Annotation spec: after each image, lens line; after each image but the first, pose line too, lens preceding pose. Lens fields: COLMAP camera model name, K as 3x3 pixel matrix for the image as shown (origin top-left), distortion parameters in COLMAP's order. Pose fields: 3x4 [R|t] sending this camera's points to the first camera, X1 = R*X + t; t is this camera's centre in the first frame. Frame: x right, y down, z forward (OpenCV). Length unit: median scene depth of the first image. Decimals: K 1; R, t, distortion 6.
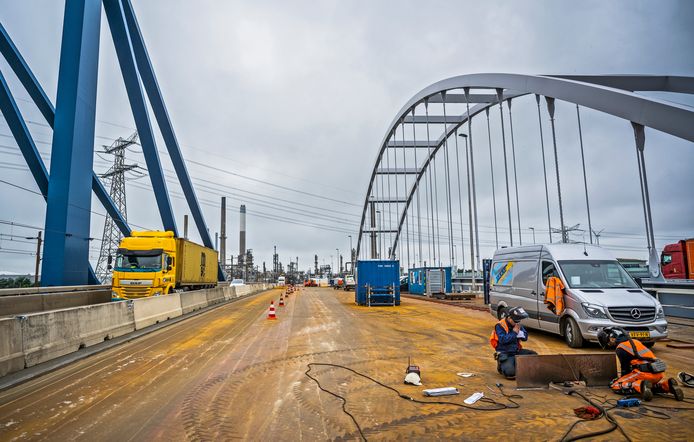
lens RADIAL K [[503.0, 0, 346.6], [0, 503.0, 219.7], [0, 0, 1]] dist [0.033428, 0.004773]
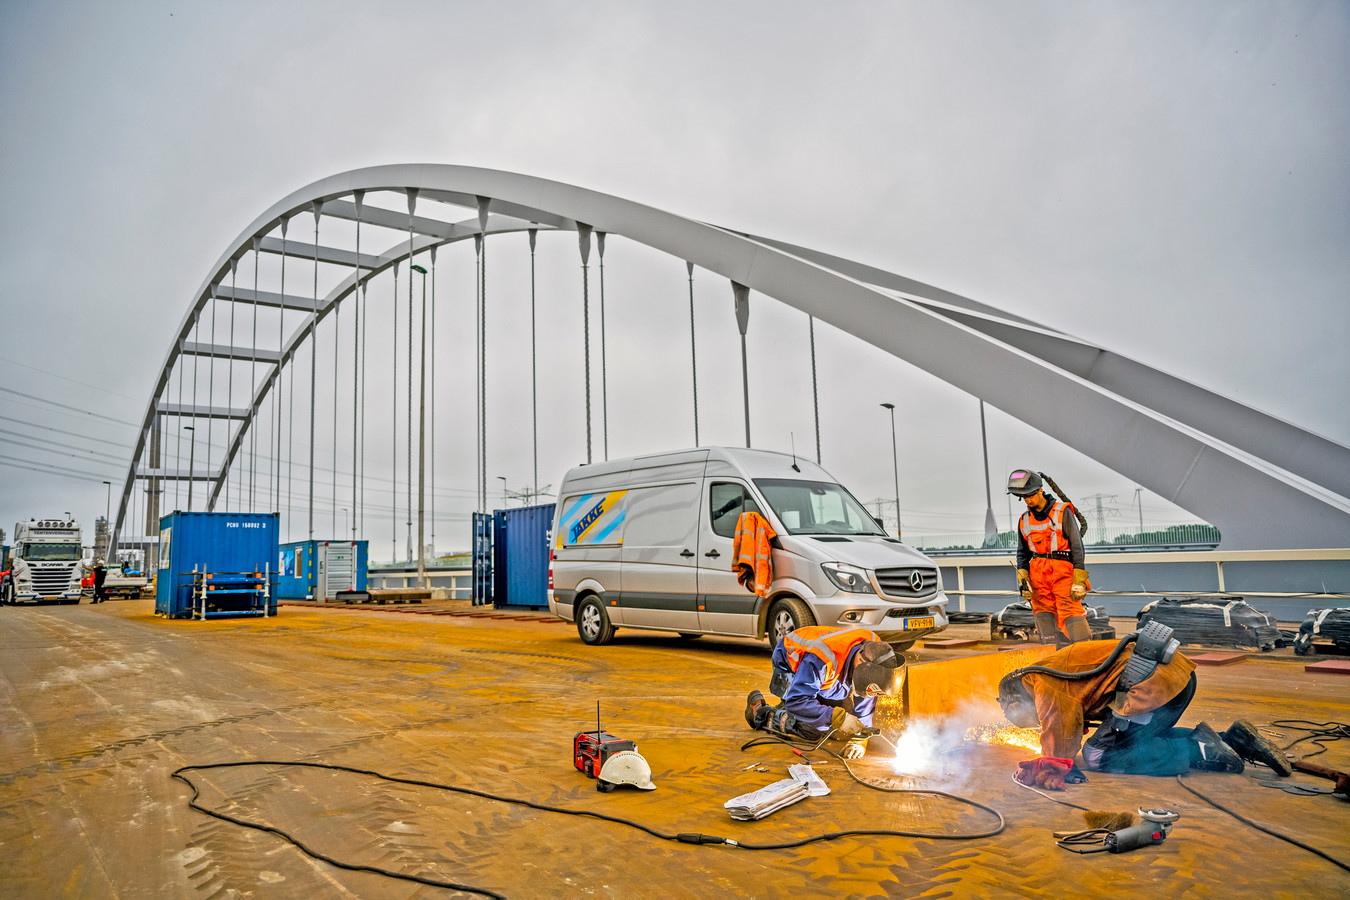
lens RADIAL K [[921.1, 0, 676.9], [0, 921.1, 457.4], [0, 0, 1]] dist [-0.030207, 0.005755]
pose [[0.837708, 0.060676, 0.542737, -0.099571], [-0.051879, 0.998156, -0.031516, 0.094197], [-0.543649, -0.001755, 0.839311, 0.343671]]
